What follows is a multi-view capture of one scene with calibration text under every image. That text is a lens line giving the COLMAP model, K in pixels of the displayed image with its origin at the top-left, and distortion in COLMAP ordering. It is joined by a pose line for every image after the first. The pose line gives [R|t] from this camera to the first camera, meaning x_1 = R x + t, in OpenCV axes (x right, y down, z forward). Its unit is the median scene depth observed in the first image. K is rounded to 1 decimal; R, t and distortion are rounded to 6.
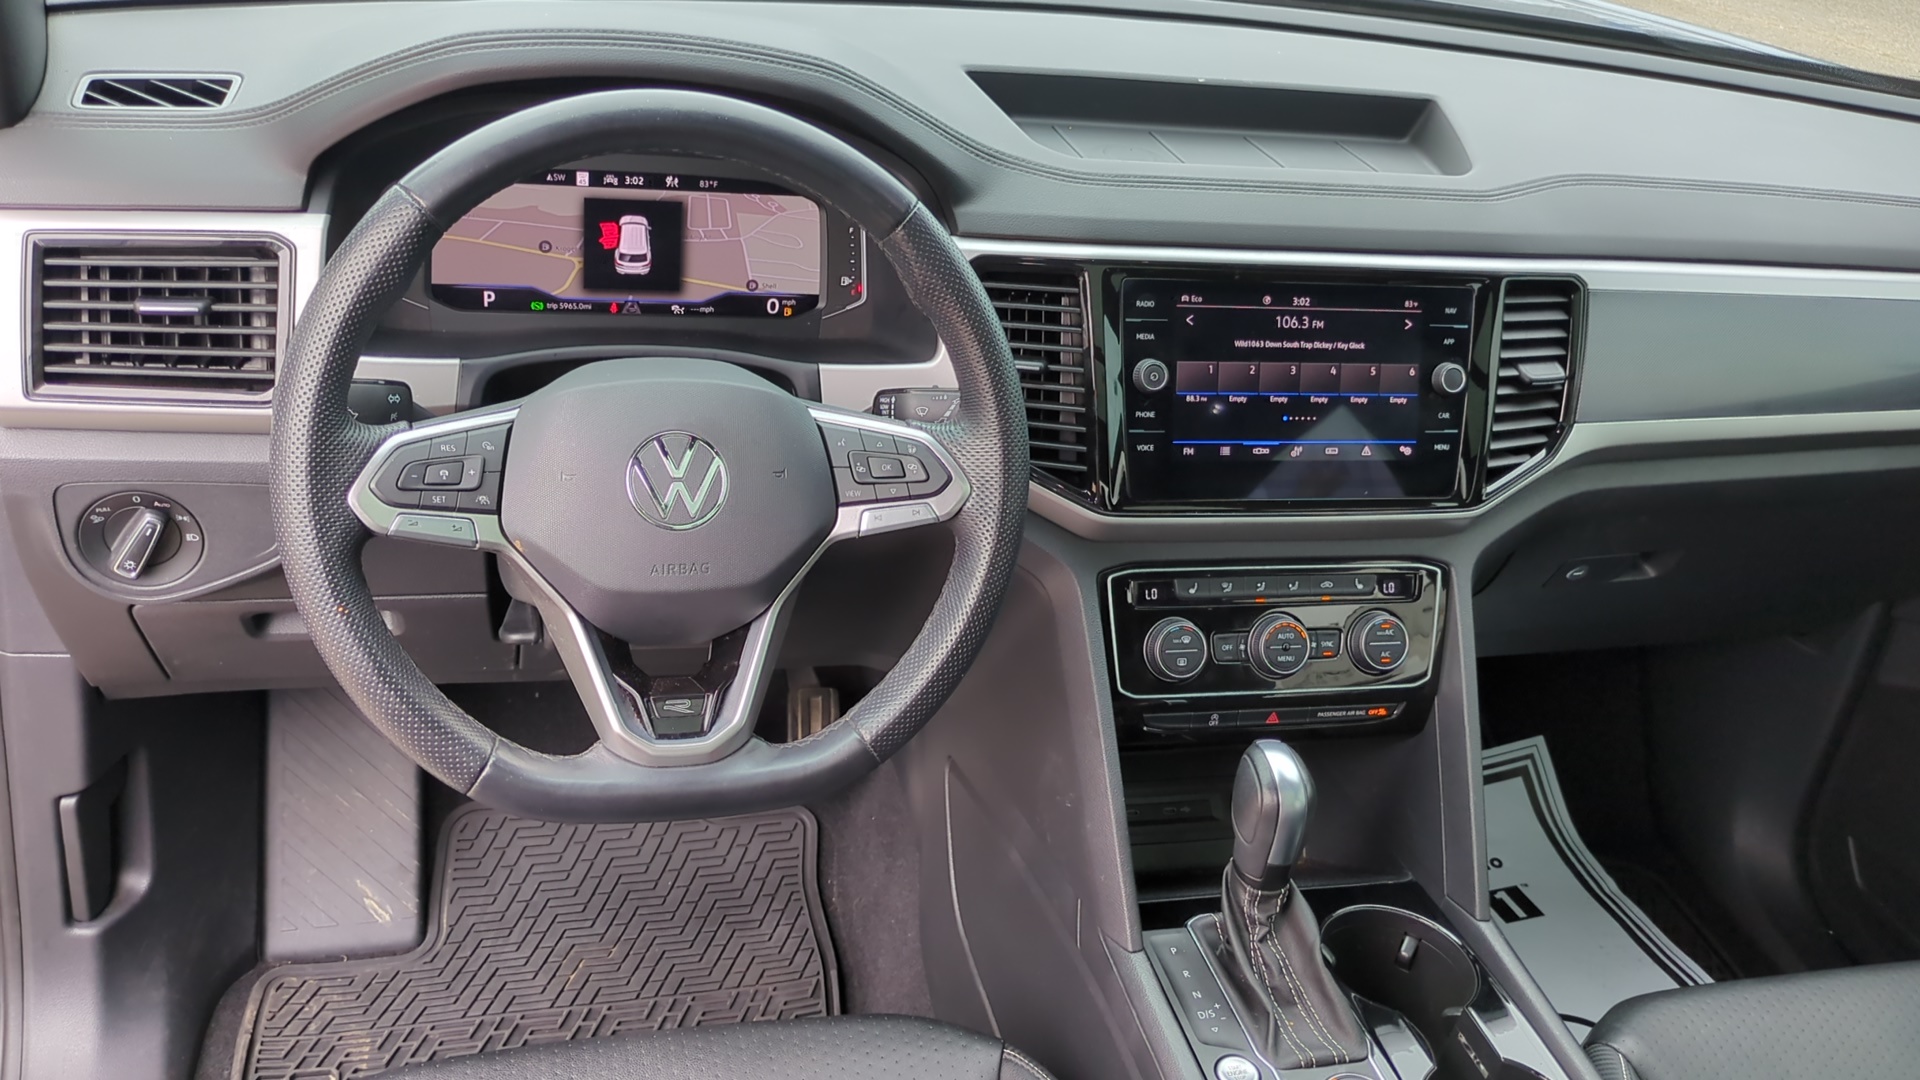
lens RADIAL K [[1591.7, 0, 961.6], [0, 1591.7, 523.2], [0, 0, 1]] dist [0.027290, -0.069299]
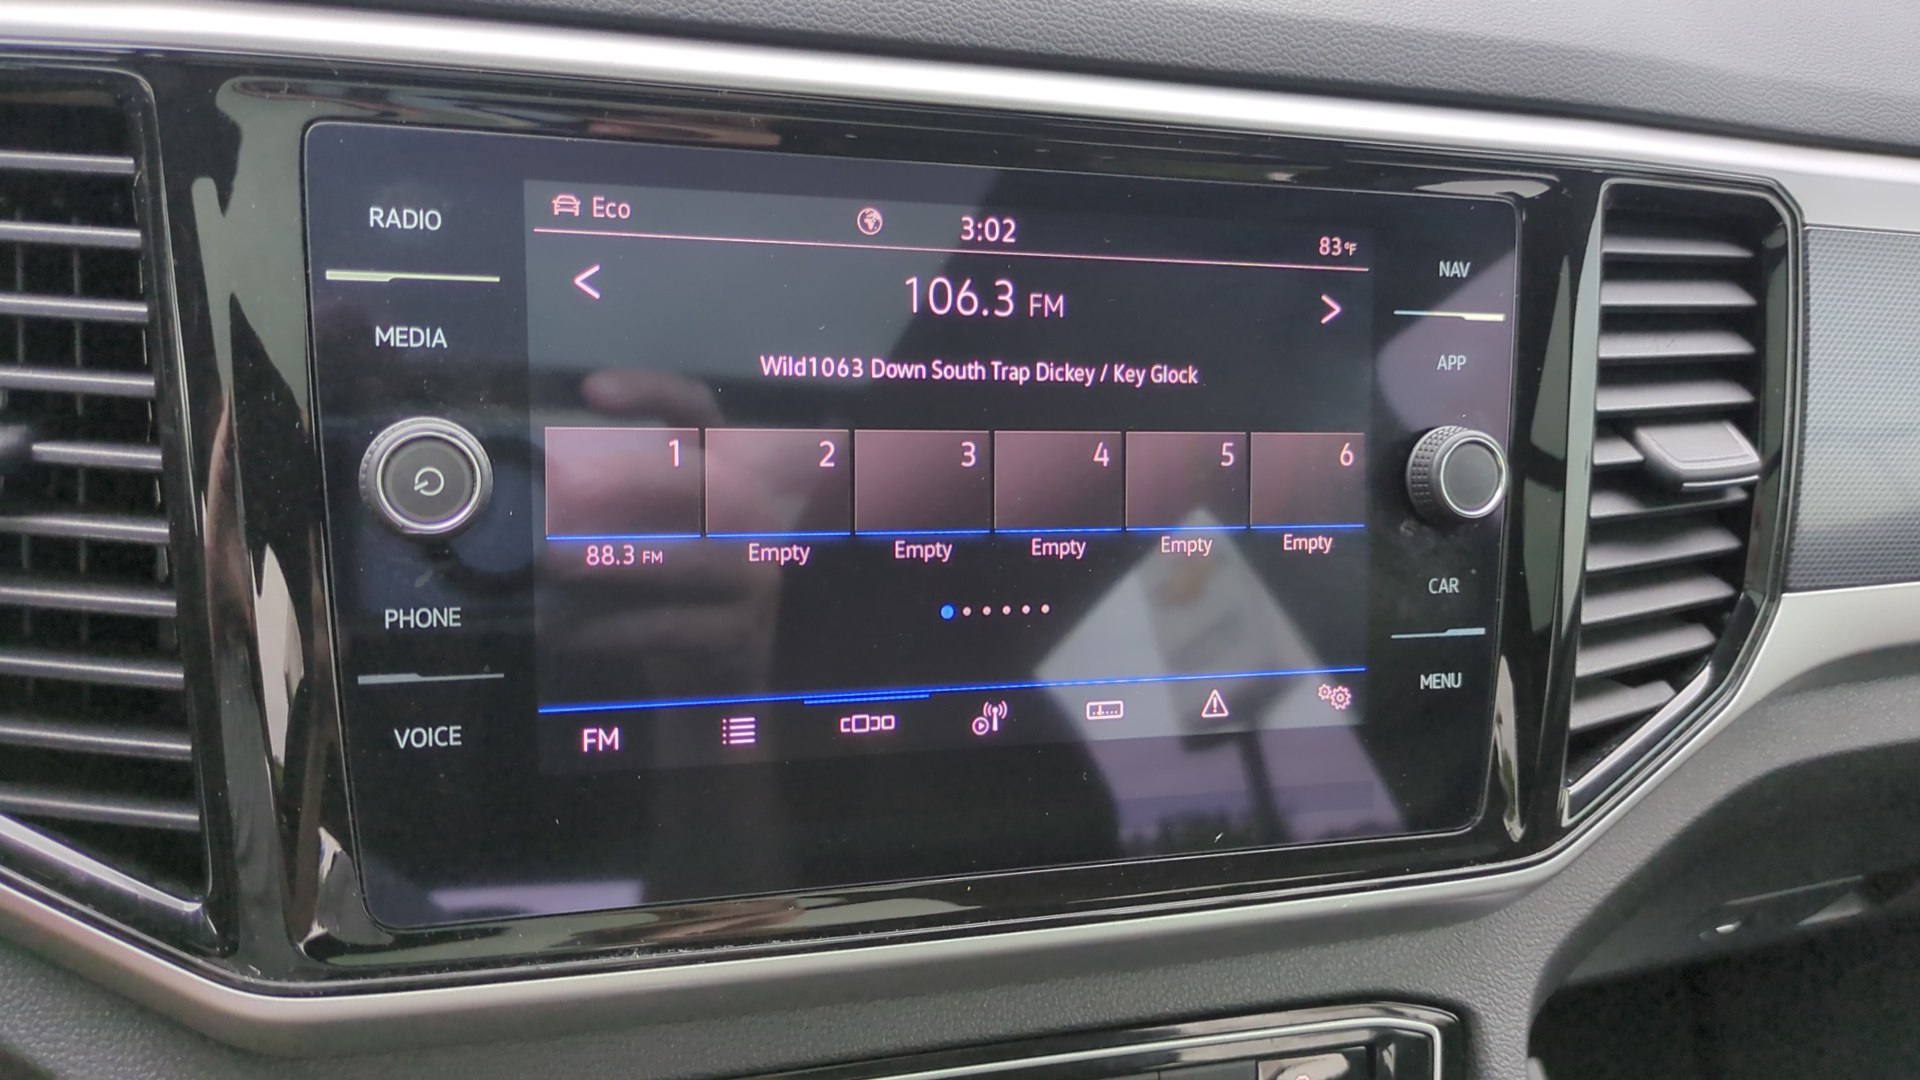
lens RADIAL K [[1591.7, 0, 965.5], [0, 1591.7, 507.6], [0, 0, 1]] dist [0.027290, -0.069299]
pose [[0.996935, -0.014217, 0.076938, 0.179604], [0.019490, 0.997479, -0.068230, -0.063545], [-0.075774, 0.069520, 0.994699, 0.682229]]
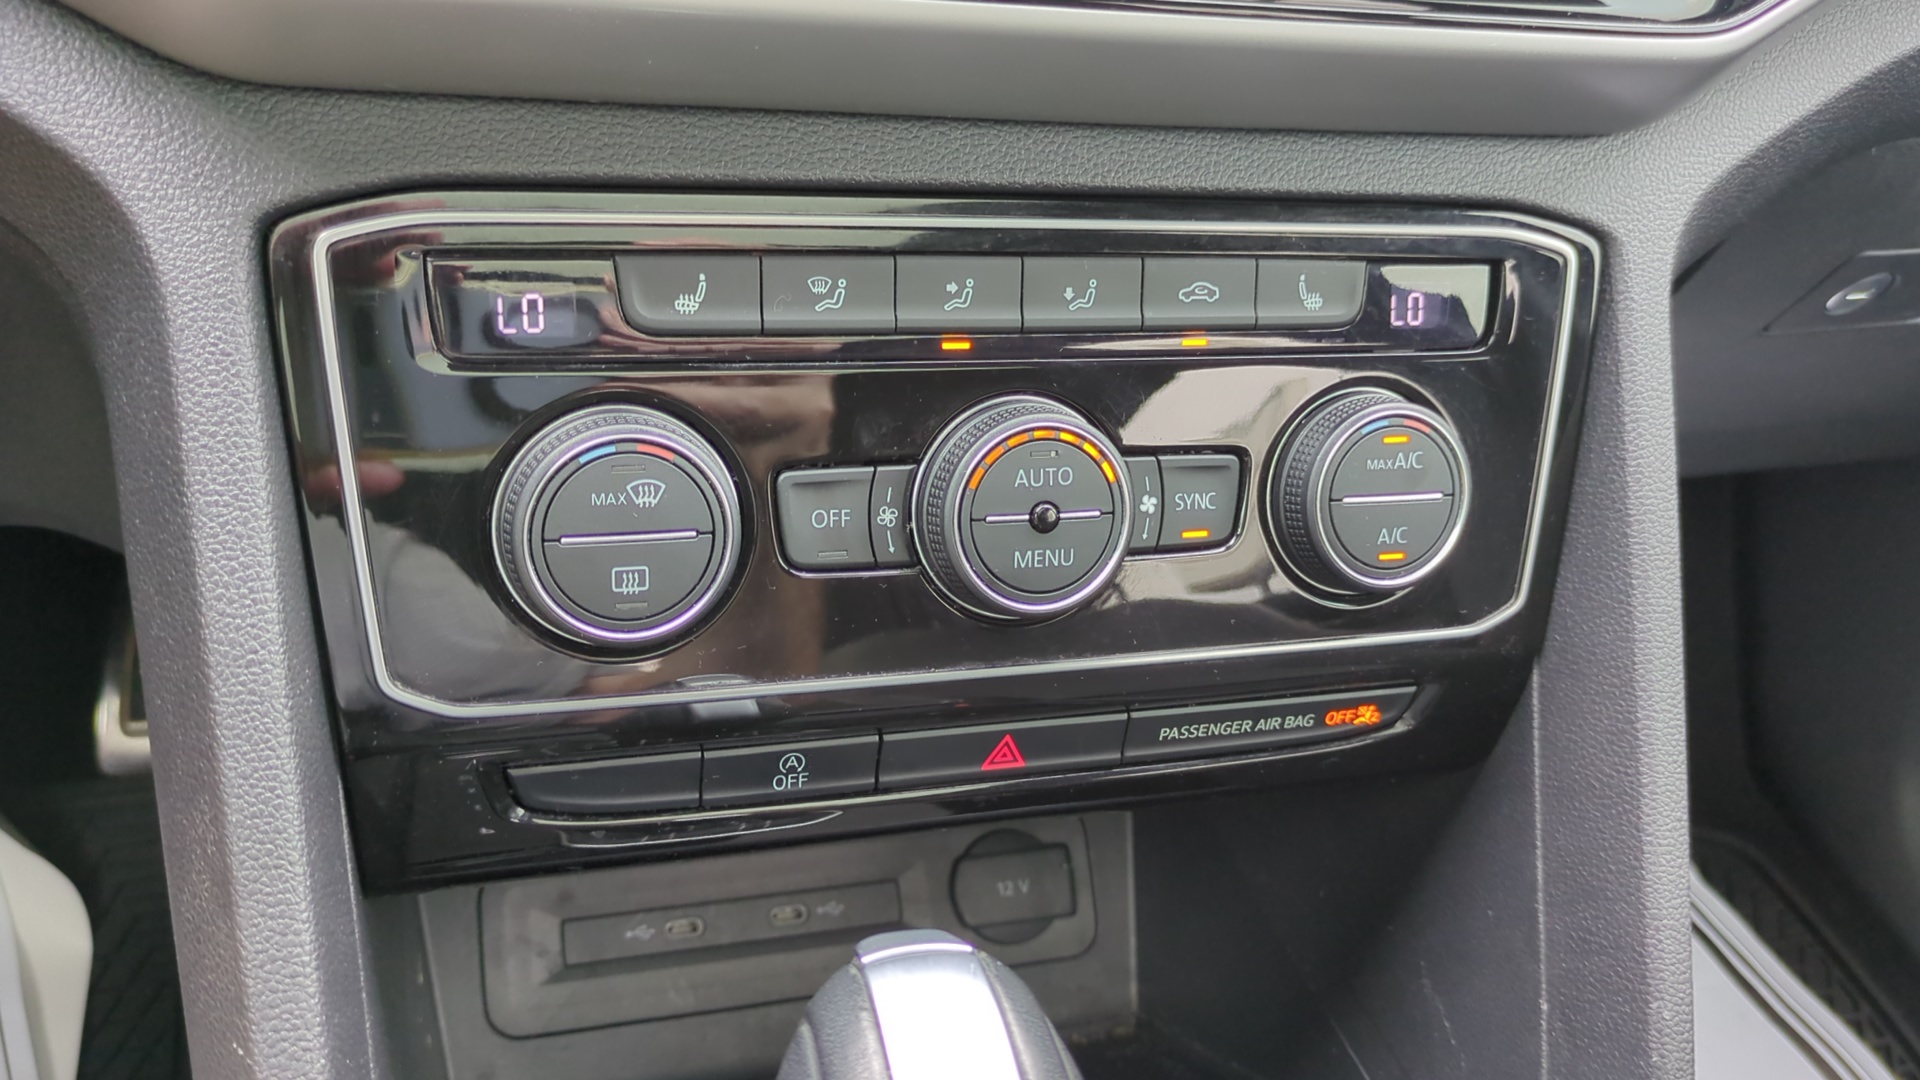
lens RADIAL K [[1591.7, 0, 962.9], [0, 1591.7, 520.0], [0, 0, 1]] dist [0.027290, -0.069299]
pose [[0.998113, 0.000166, 0.061397, 0.172693], [-0.007977, 0.991872, 0.126989, 0.043706], [-0.060877, -0.127239, 0.990002, 0.729507]]
